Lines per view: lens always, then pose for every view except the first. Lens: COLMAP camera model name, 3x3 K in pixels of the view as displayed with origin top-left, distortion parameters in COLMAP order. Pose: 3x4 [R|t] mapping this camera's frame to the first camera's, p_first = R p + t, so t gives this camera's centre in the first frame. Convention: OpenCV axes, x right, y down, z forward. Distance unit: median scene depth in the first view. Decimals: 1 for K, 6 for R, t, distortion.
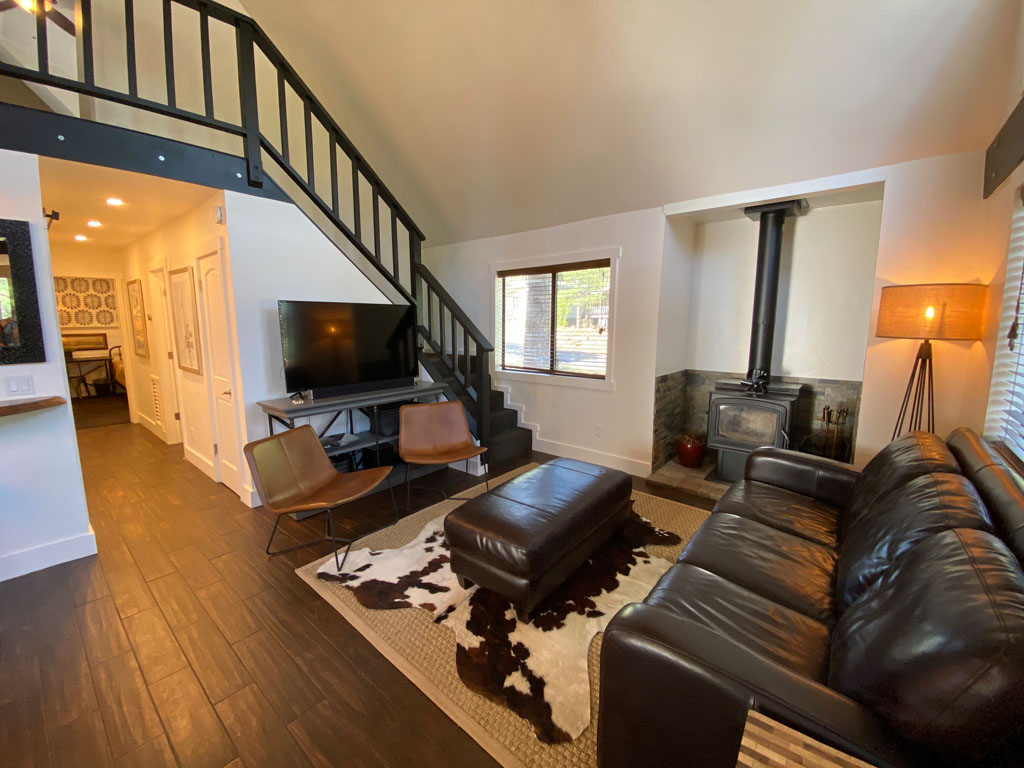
lens RADIAL K [[418.0, 0, 516.7], [0, 418.0, 381.8], [0, 0, 1]] dist [-0.001541, -0.001065]
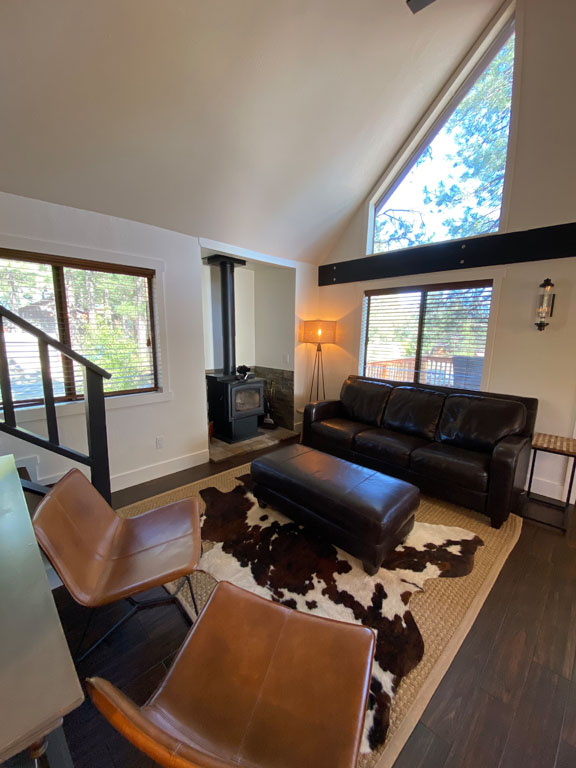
lens RADIAL K [[313.5, 0, 291.6], [0, 313.5, 385.3], [0, 0, 1]] dist [-0.001541, -0.001065]
pose [[0.088331, -0.168406, 0.981752, -0.923340], [0.115348, 0.980703, 0.157848, -0.185067], [-0.989390, 0.099300, 0.106052, 1.097666]]
